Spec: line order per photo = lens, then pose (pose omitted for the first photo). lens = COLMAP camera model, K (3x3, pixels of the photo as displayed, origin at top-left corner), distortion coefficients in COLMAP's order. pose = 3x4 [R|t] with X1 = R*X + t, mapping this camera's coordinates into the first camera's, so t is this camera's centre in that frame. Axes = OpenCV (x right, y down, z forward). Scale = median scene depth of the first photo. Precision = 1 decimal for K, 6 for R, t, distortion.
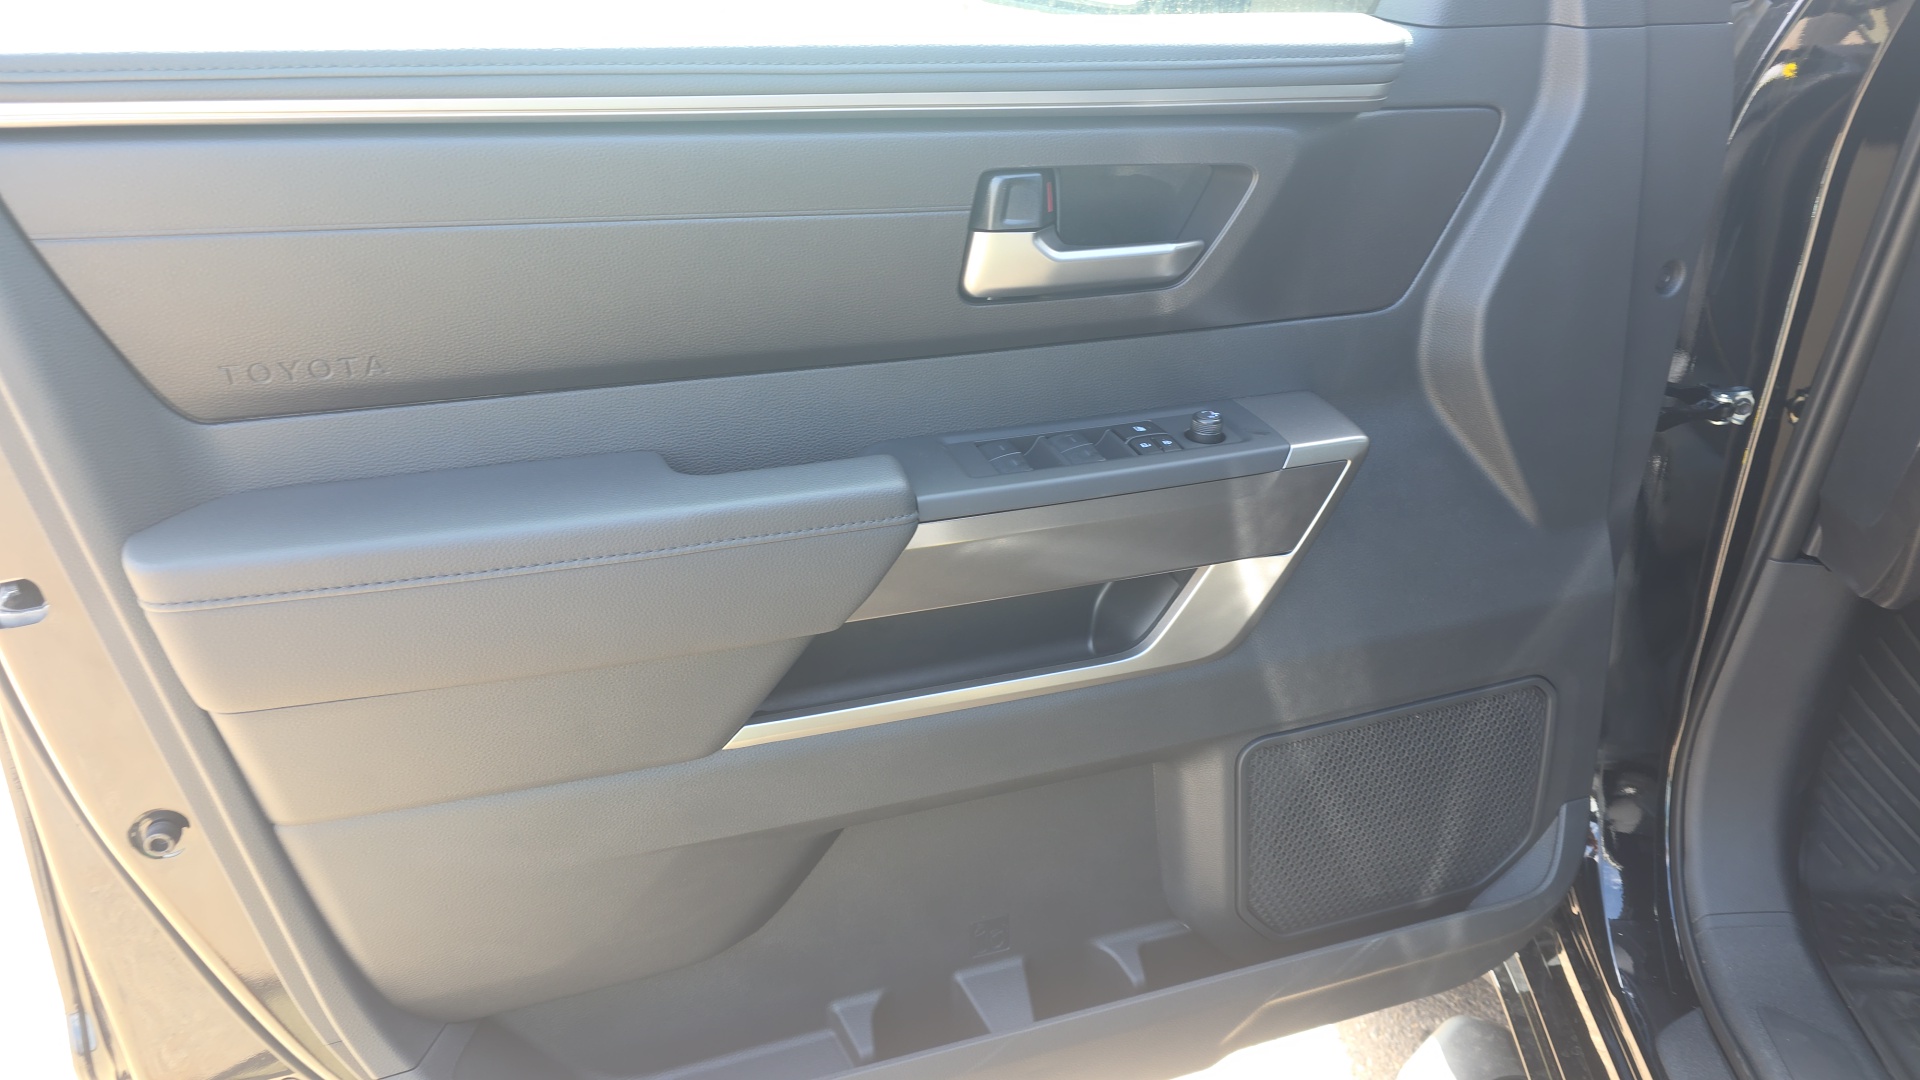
lens RADIAL K [[1288.3, 0, 956.1], [0, 1288.3, 531.8], [0, 0, 1]] dist [0.047115, -0.047167]
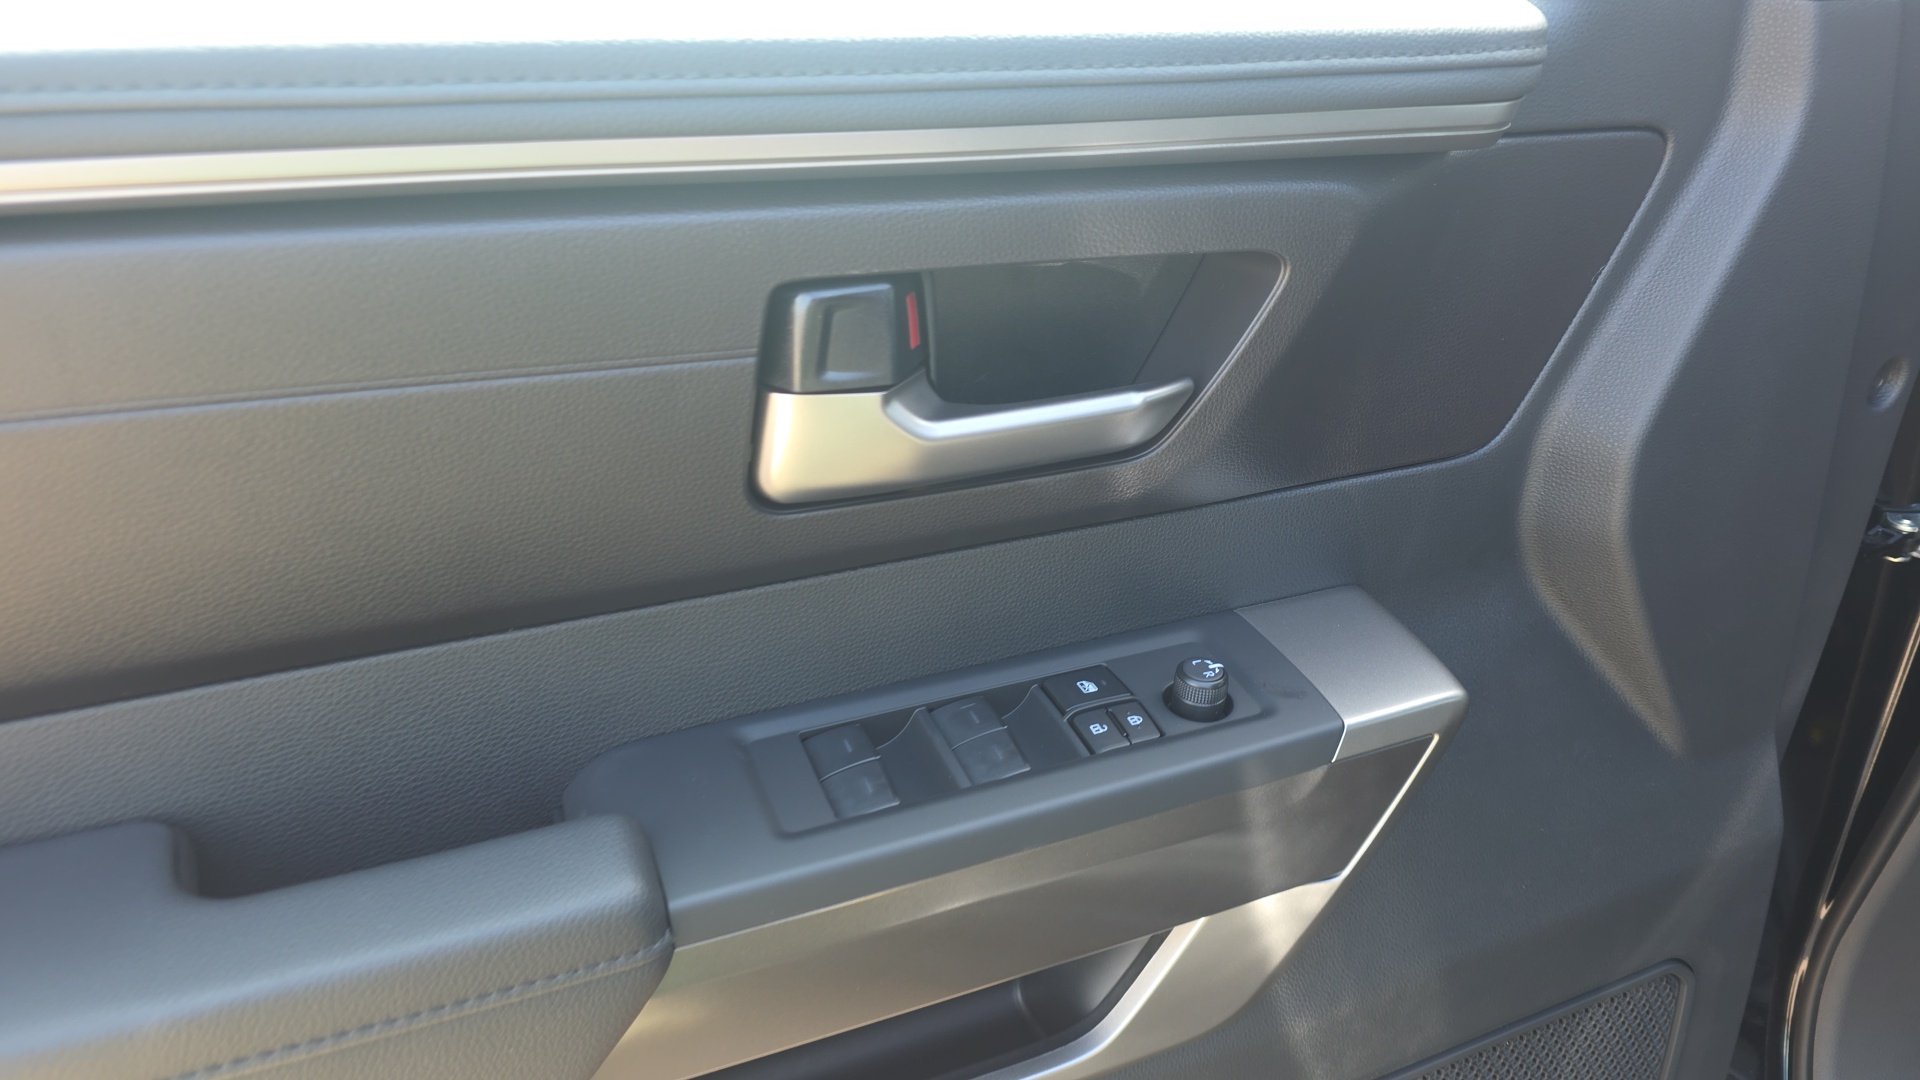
lens RADIAL K [[1288.3, 0, 970.2], [0, 1288.3, 552.4], [0, 0, 1]] dist [0.047115, -0.047167]
pose [[0.998572, -0.021766, 0.048782, 0.062688], [0.019700, 0.998905, 0.042426, -0.171045], [-0.049652, -0.041404, 0.997908, 0.424602]]
